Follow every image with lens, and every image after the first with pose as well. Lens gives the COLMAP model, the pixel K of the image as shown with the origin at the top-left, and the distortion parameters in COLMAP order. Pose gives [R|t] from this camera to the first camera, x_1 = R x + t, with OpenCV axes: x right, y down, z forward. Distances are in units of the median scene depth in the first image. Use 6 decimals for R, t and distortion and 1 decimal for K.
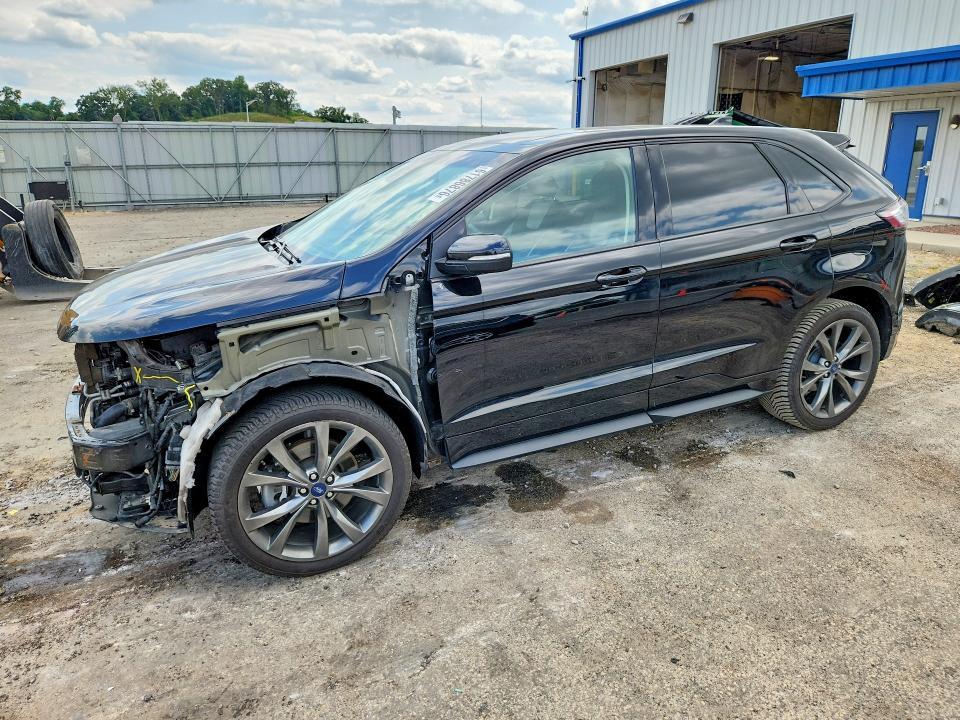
lens RADIAL K [[681.6, 0, 466.8], [0, 681.6, 360.3], [0, 0, 1]] dist [0.044006, -0.048869]
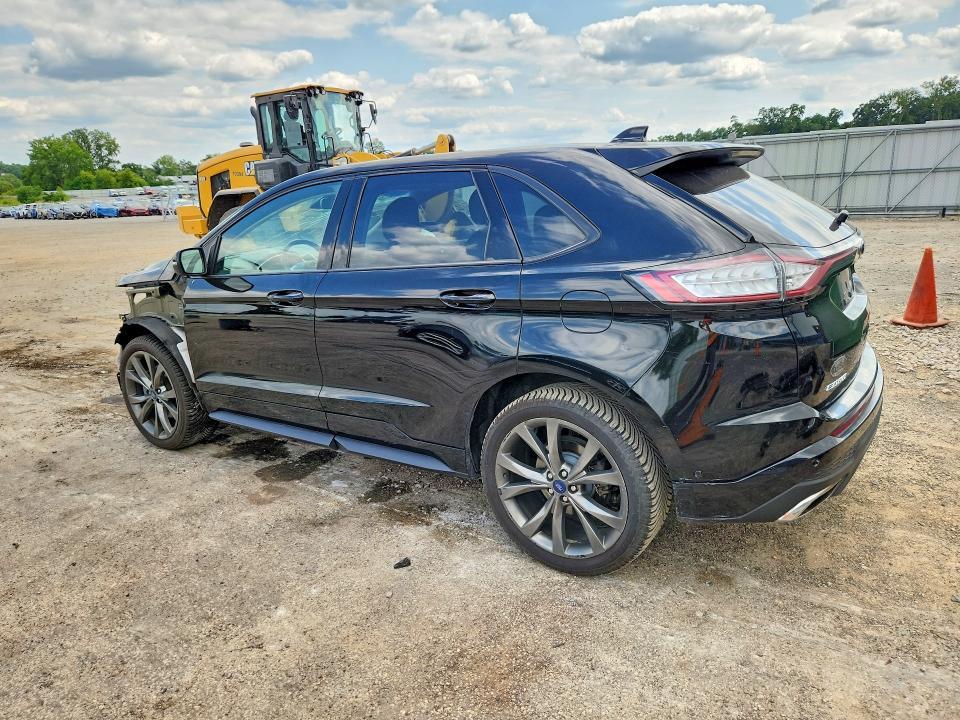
lens RADIAL K [[681.6, 0, 466.8], [0, 681.6, 360.3], [0, 0, 1]] dist [0.044006, -0.048869]
pose [[0.471535, 0.207840, -0.857005, 0.106461], [-0.215210, 0.969567, 0.116726, -0.017208], [0.855184, 0.129395, 0.501914, 0.056251]]
